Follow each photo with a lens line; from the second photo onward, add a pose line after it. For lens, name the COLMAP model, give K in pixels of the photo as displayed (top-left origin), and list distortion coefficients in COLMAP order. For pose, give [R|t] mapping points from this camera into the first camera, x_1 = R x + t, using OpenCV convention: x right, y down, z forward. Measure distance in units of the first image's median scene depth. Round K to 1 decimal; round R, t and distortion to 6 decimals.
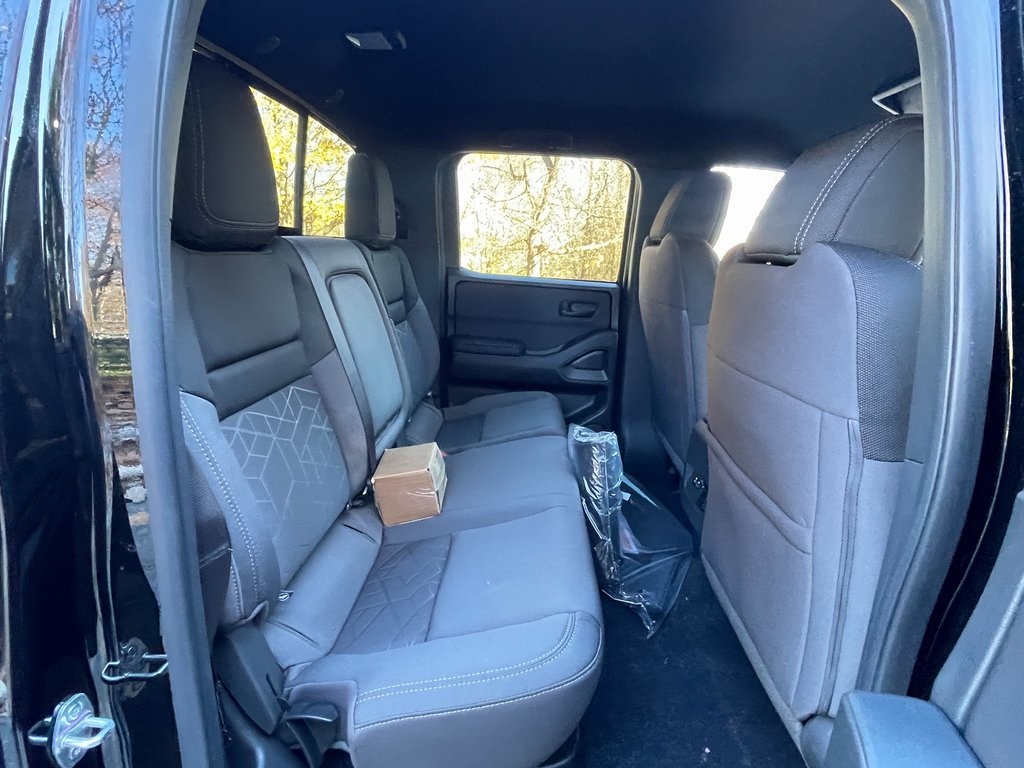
lens RADIAL K [[540.9, 0, 511.4], [0, 540.9, 391.8], [0, 0, 1]] dist [-0.002489, 0.001612]
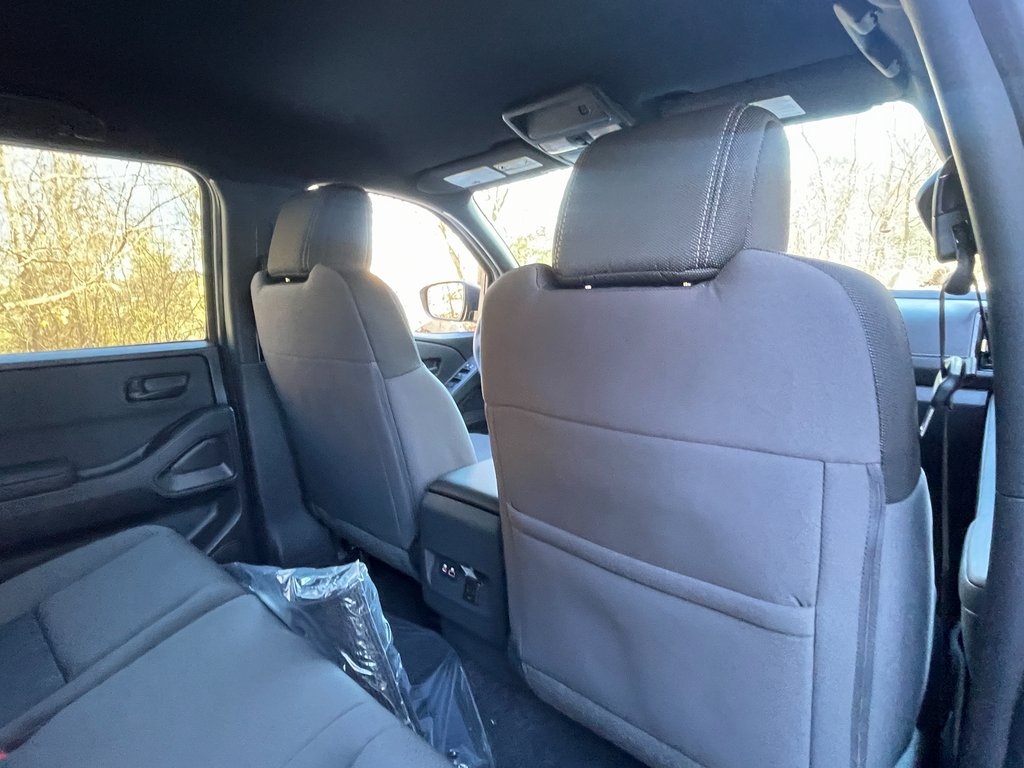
lens RADIAL K [[540.9, 0, 511.4], [0, 540.9, 391.8], [0, 0, 1]] dist [-0.002489, 0.001612]
pose [[0.650237, -0.213524, 0.729108, -0.078873], [0.261035, 0.964058, 0.049532, -0.067333], [-0.713479, 0.158115, 0.682603, 0.245231]]
